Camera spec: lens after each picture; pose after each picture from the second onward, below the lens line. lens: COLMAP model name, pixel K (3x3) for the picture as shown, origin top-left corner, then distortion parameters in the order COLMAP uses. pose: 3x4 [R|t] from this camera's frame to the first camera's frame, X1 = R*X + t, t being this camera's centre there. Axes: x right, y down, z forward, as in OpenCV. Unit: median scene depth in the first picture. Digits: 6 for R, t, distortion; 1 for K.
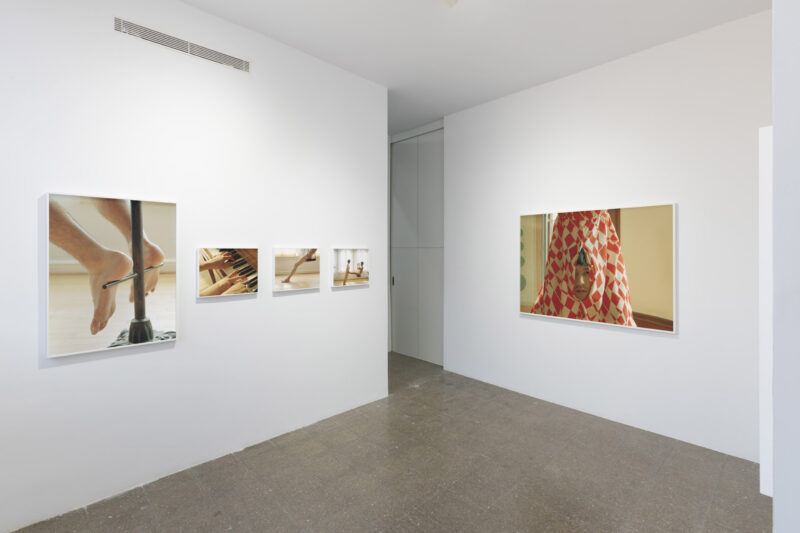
lens RADIAL K [[355.8, 0, 380.6], [0, 355.8, 247.3], [0, 0, 1]] dist [-0.001951, -0.001360]
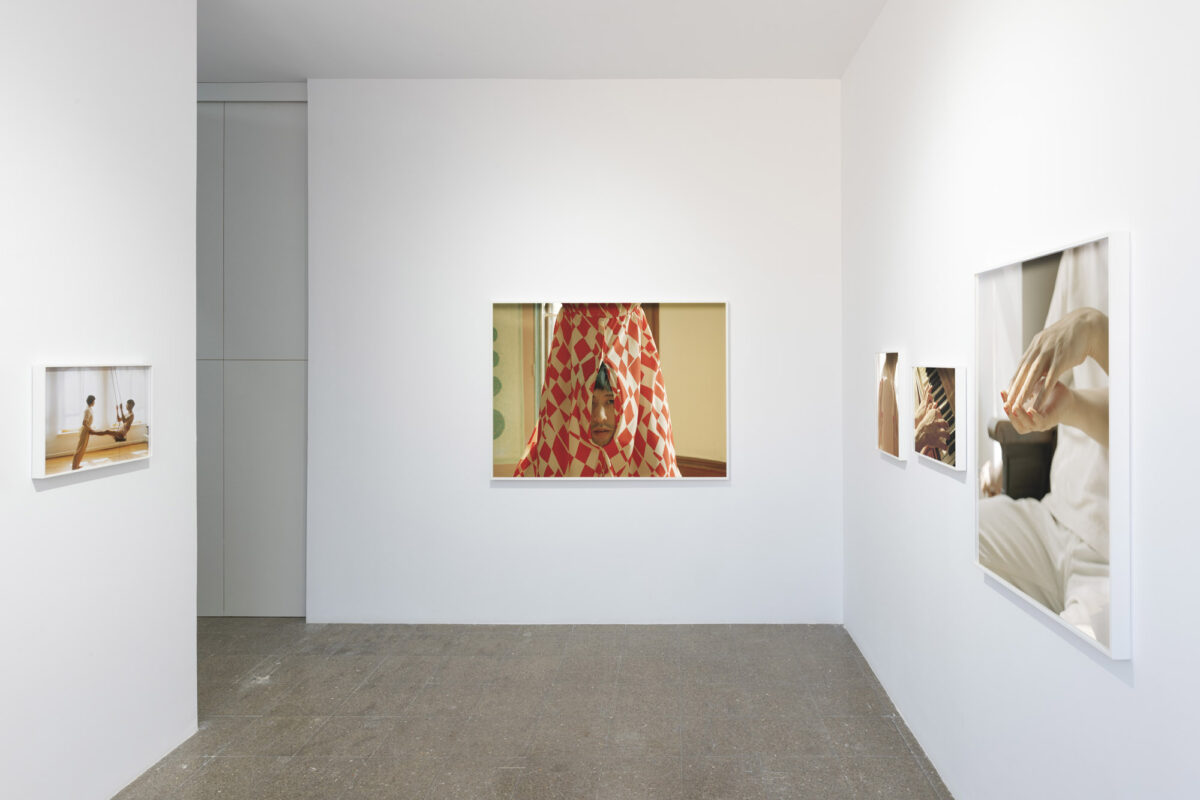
lens RADIAL K [[634.7, 0, 670.9], [0, 634.7, 358.0], [0, 0, 1]] dist [0.003794, 0.000216]
pose [[0.694763, 0.002428, 0.719235, -0.138815], [-0.002705, 0.999996, -0.000762, -0.004303], [-0.719234, -0.001416, 0.694767, 0.127174]]
